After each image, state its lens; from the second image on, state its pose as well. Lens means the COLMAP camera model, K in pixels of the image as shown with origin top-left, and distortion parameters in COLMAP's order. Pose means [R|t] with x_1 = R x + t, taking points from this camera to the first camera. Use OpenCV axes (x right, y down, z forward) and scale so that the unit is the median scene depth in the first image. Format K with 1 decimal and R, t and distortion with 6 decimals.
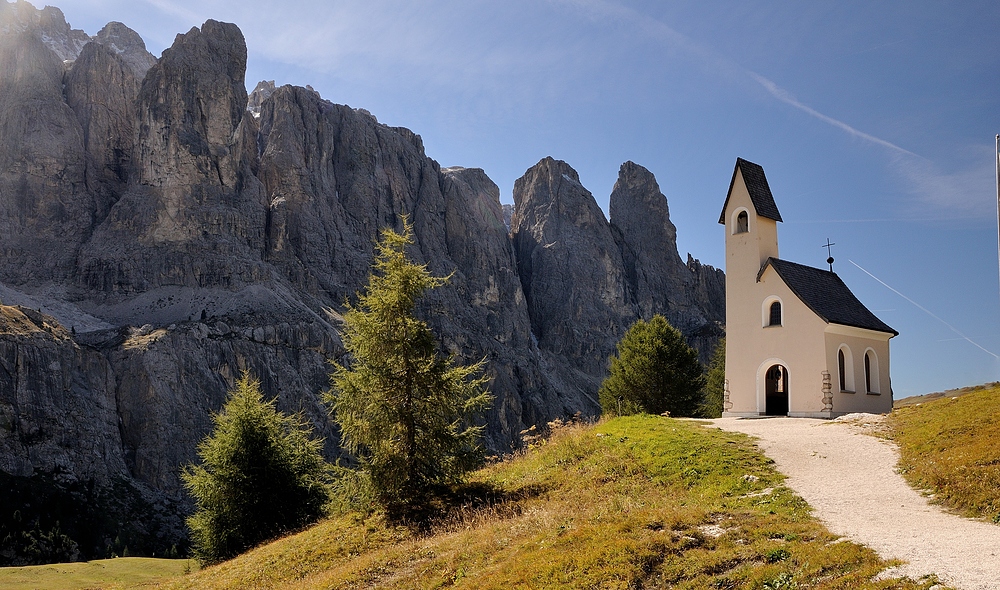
lens RADIAL K [[898.2, 0, 500.6], [0, 898.2, 351.1], [0, 0, 1]] dist [-0.077275, 0.190266]
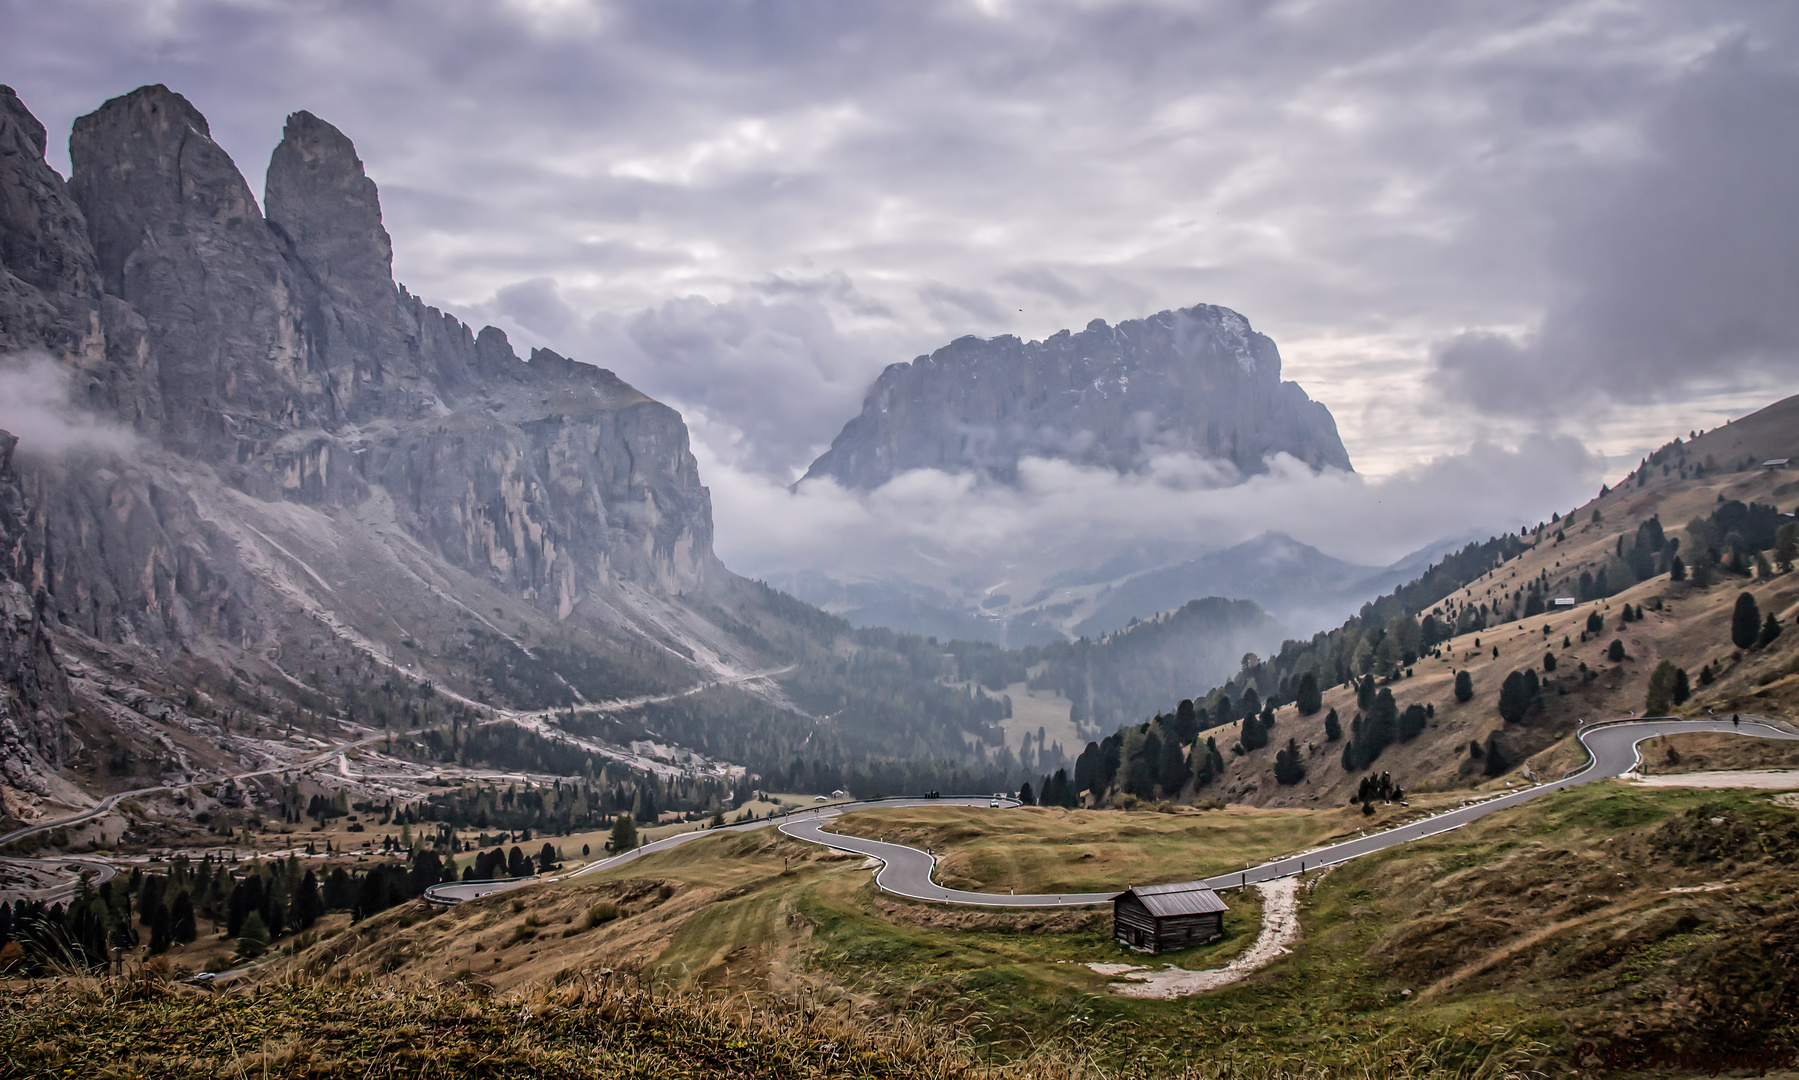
lens RADIAL K [[1601.1, 0, 945.3], [0, 1601.1, 465.1], [0, 0, 1]] dist [-0.154047, 0.141577]
pose [[0.794302, 0.012663, 0.607392, -0.222402], [-0.021303, 0.999748, 0.007015, -0.015030], [-0.607150, -0.018511, 0.794372, -0.021873]]
